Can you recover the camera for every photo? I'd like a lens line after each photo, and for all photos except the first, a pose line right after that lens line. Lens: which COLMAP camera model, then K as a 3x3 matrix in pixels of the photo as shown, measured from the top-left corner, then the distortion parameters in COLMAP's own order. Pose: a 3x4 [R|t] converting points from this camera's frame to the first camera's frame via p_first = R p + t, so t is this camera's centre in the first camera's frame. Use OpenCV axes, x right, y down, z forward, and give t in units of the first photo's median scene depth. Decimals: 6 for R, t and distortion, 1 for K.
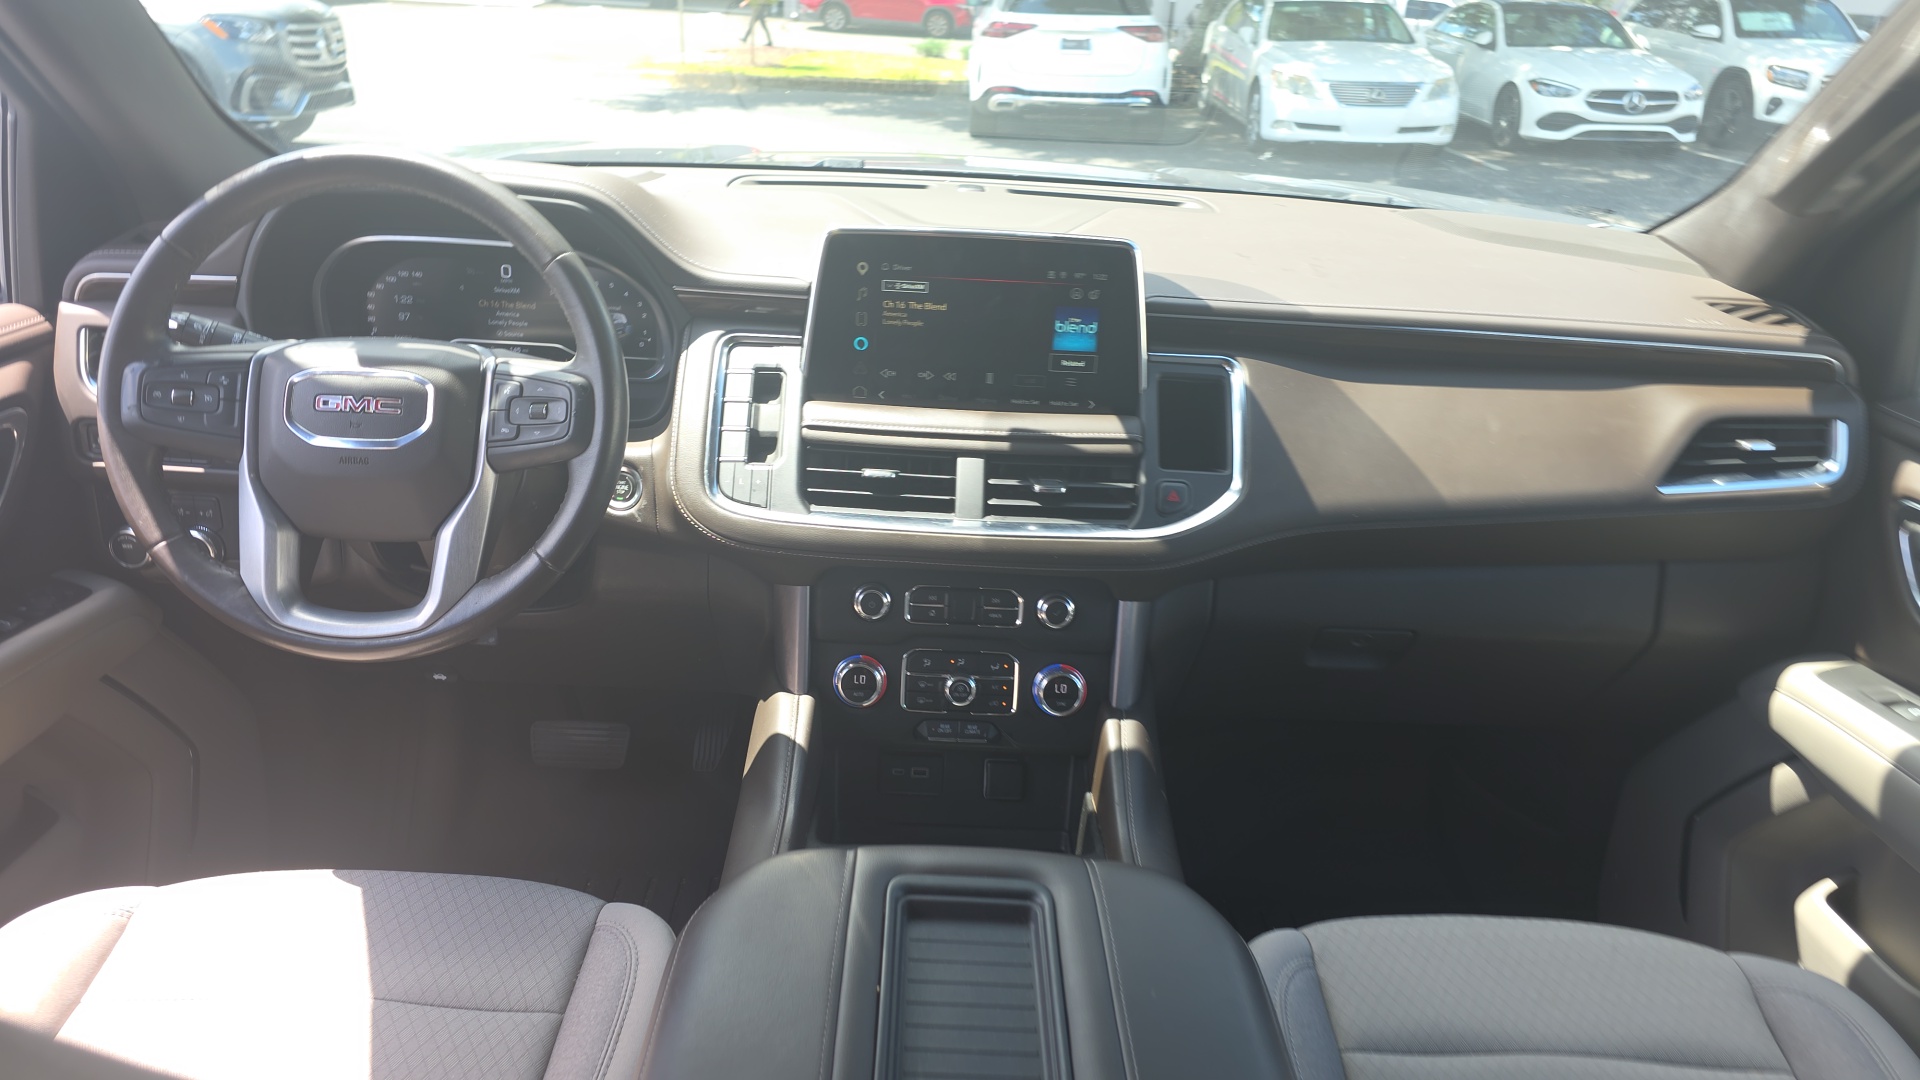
lens RADIAL K [[1285.0, 0, 943.7], [0, 1285.0, 562.4], [0, 0, 1]] dist [0.074014, -0.094556]
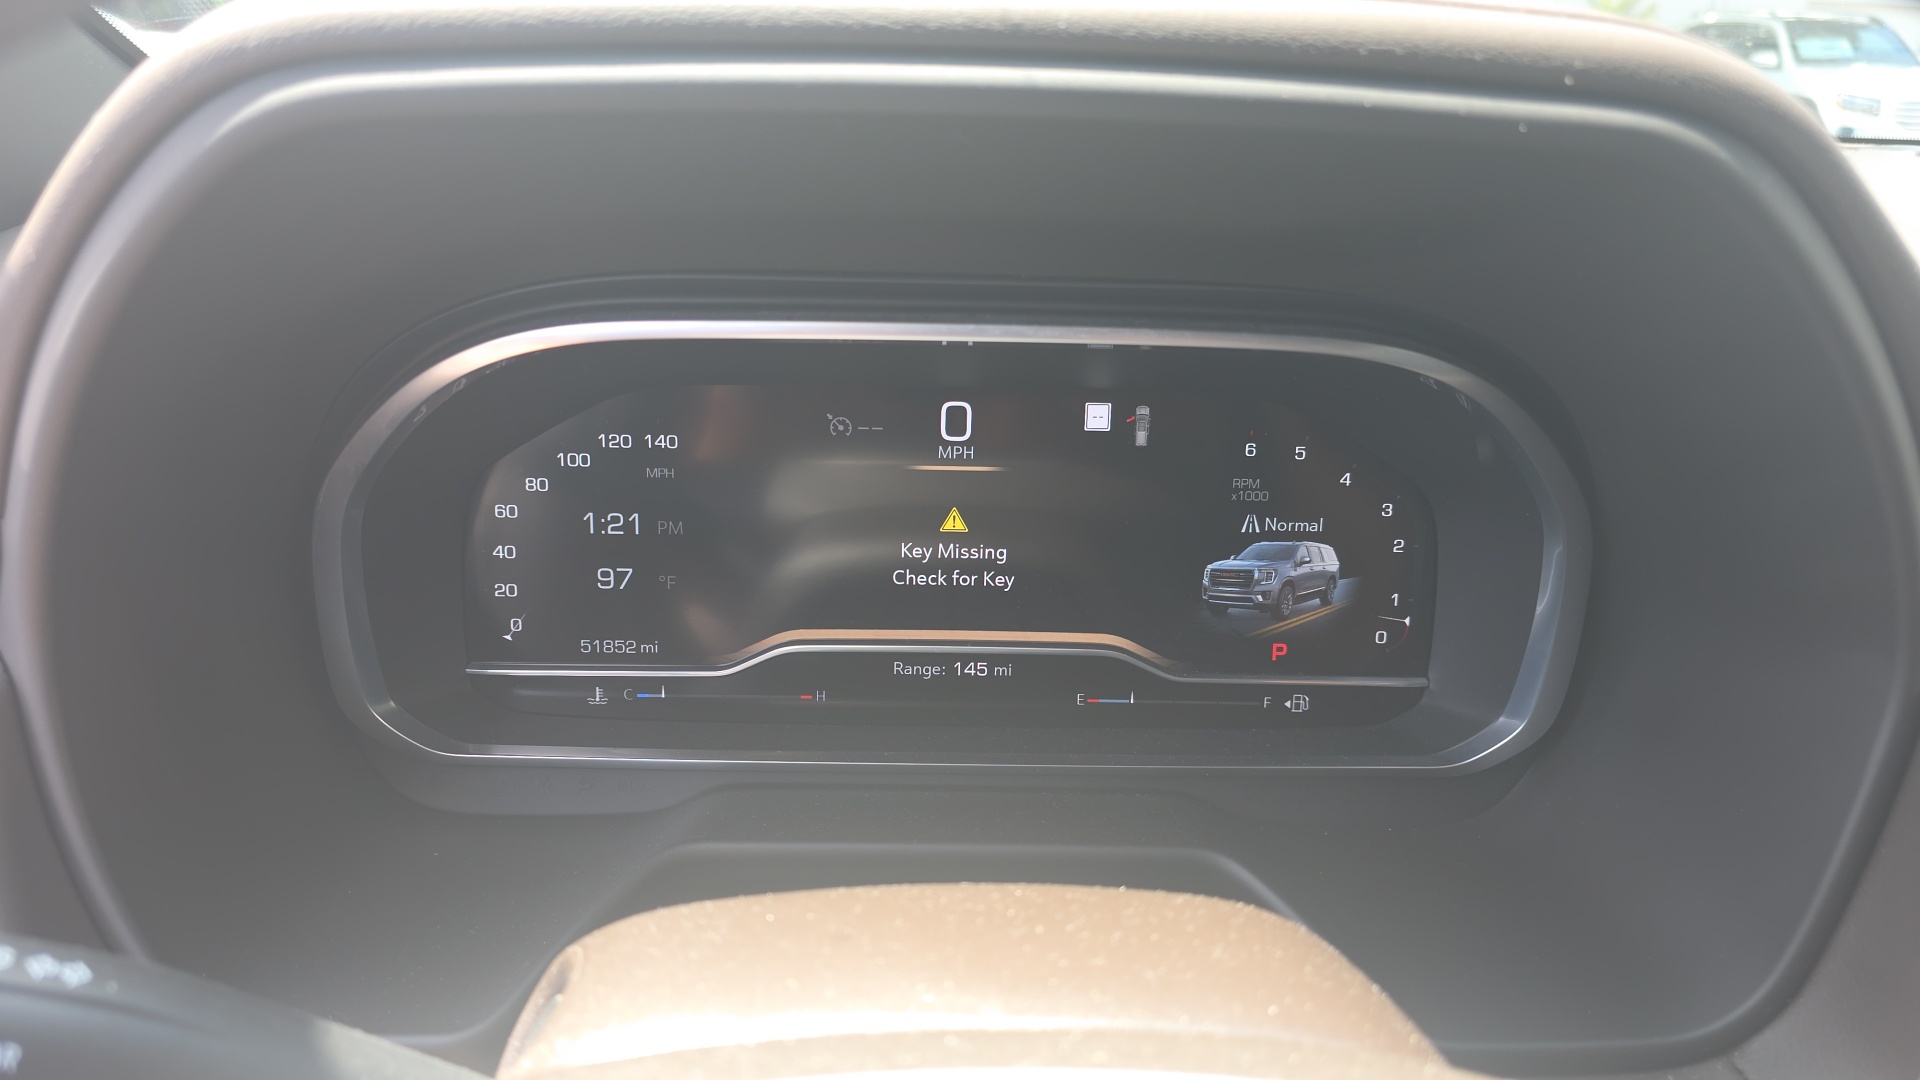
lens RADIAL K [[1335.7, 0, 960.0], [0, 1335.7, 540.0], [0, 0, 1]] dist [0.053861, -0.060665]
pose [[0.999291, -0.033462, 0.017236, -0.384322], [0.034568, 0.997055, -0.068452, -0.196817], [-0.014894, 0.069000, 0.997505, 0.776646]]
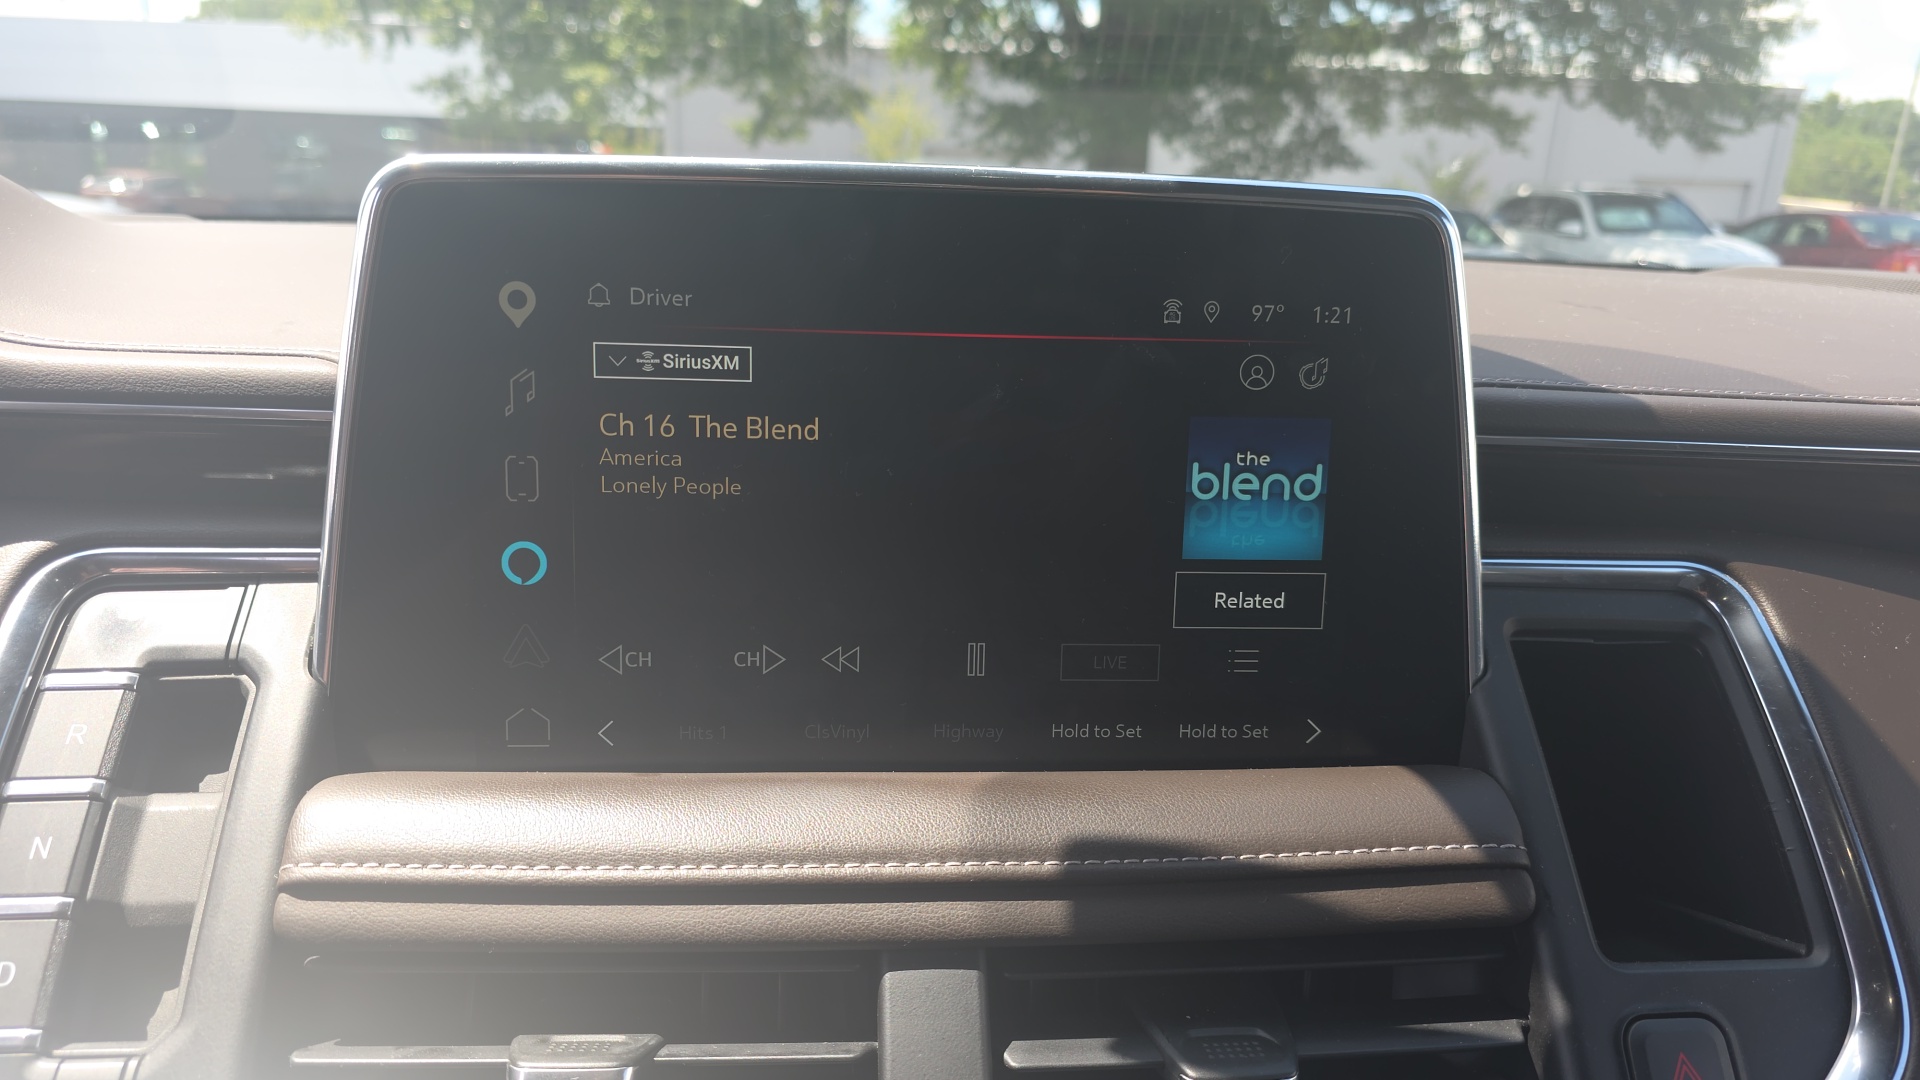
lens RADIAL K [[1303.9, 0, 950.4], [0, 1303.9, 551.1], [0, 0, 1]] dist [0.050581, -0.061573]
pose [[0.996067, -0.037866, 0.080108, 0.006644], [0.050678, 0.985074, -0.164501, -0.119790], [-0.072683, 0.167914, 0.983119, 0.705190]]
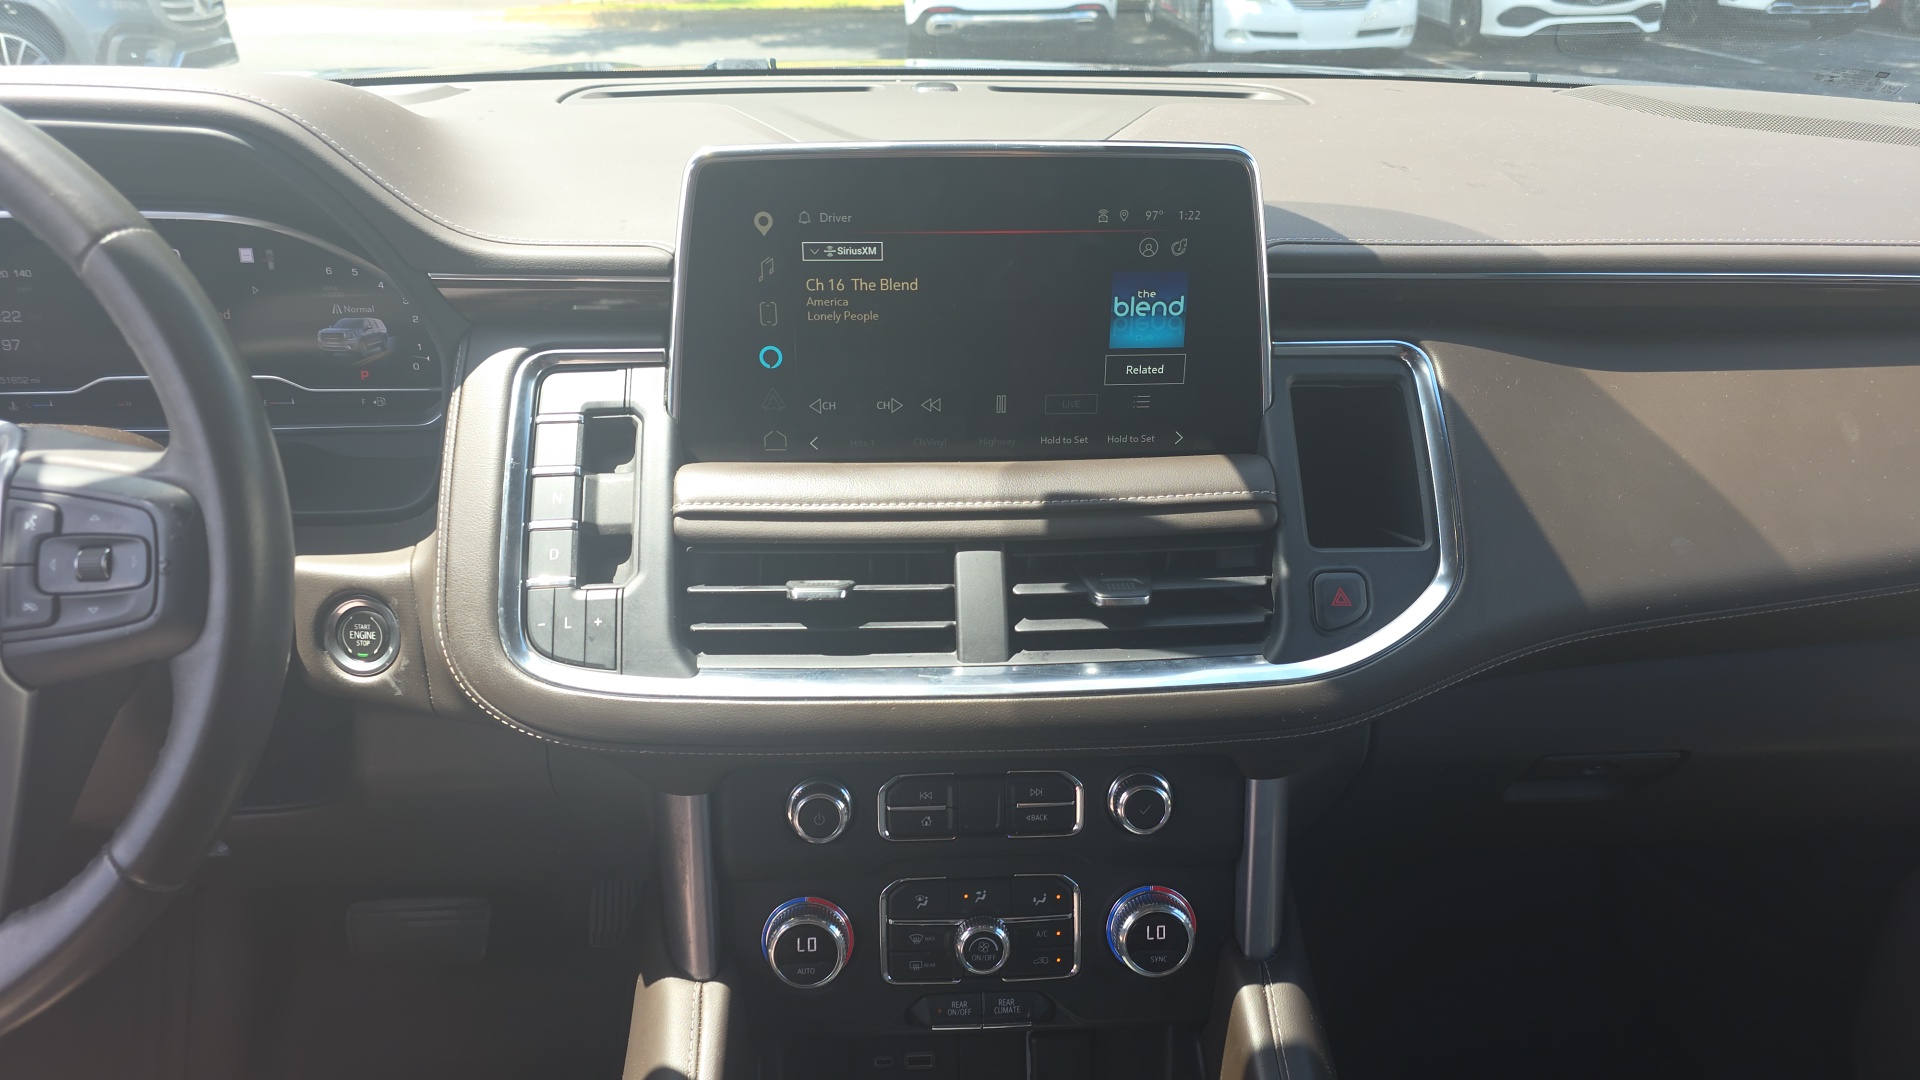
lens RADIAL K [[1298.0, 0, 953.0], [0, 1298.0, 556.9], [0, 0, 1]] dist [0.061564, -0.076029]
pose [[0.997489, -0.063156, 0.032055, -0.008493], [0.061804, 0.997222, 0.041566, -0.101401], [-0.034591, -0.039481, 0.998621, 0.424497]]
